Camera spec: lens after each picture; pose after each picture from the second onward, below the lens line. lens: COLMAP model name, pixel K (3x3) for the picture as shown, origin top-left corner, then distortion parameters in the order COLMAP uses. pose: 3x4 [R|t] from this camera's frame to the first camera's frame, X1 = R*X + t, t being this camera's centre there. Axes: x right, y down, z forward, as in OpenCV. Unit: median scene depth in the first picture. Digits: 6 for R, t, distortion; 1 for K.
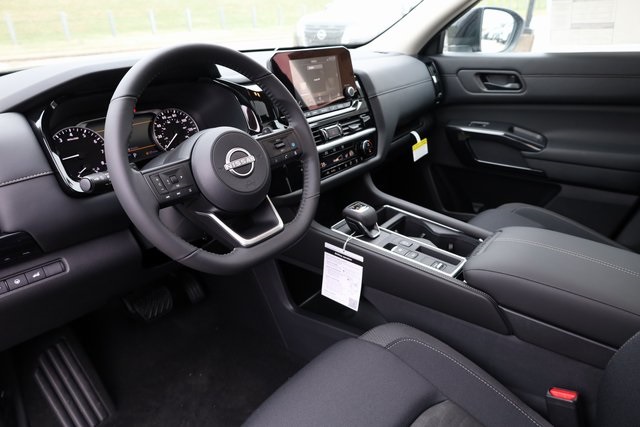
lens RADIAL K [[426.4, 0, 320.0], [0, 426.4, 213.5], [0, 0, 1]] dist [-0.042772, -0.000899]
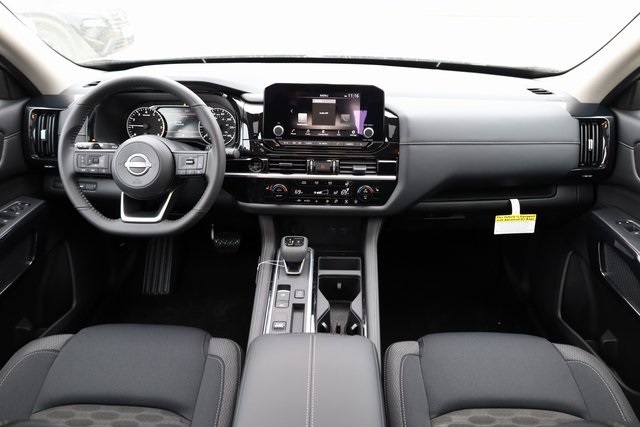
lens RADIAL K [[426.4, 0, 320.0], [0, 426.4, 213.5], [0, 0, 1]] dist [-0.042772, -0.000899]
pose [[0.620111, 0.403669, -0.672692, 0.851486], [-0.346404, 0.910235, 0.226886, -0.355388], [0.703894, 0.092328, 0.704279, 0.318680]]
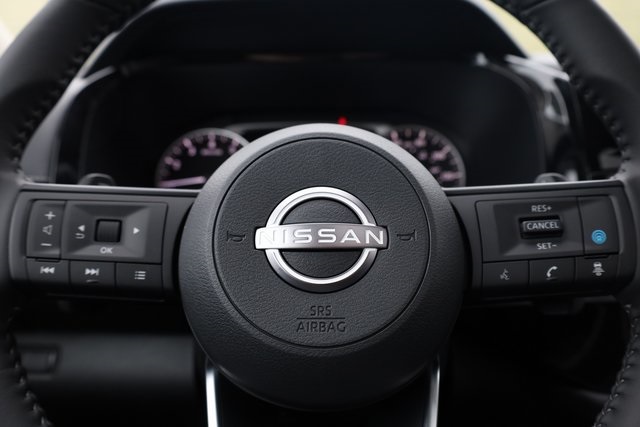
lens RADIAL K [[598.2, 0, 320.0], [0, 598.2, 213.5], [0, 0, 1]] dist [-0.004115, -0.001309]
pose [[0.627929, 0.158528, -0.761954, 0.091757], [-0.325329, 0.942860, -0.071939, -0.074638], [0.707012, 0.293059, 0.643623, 0.513938]]
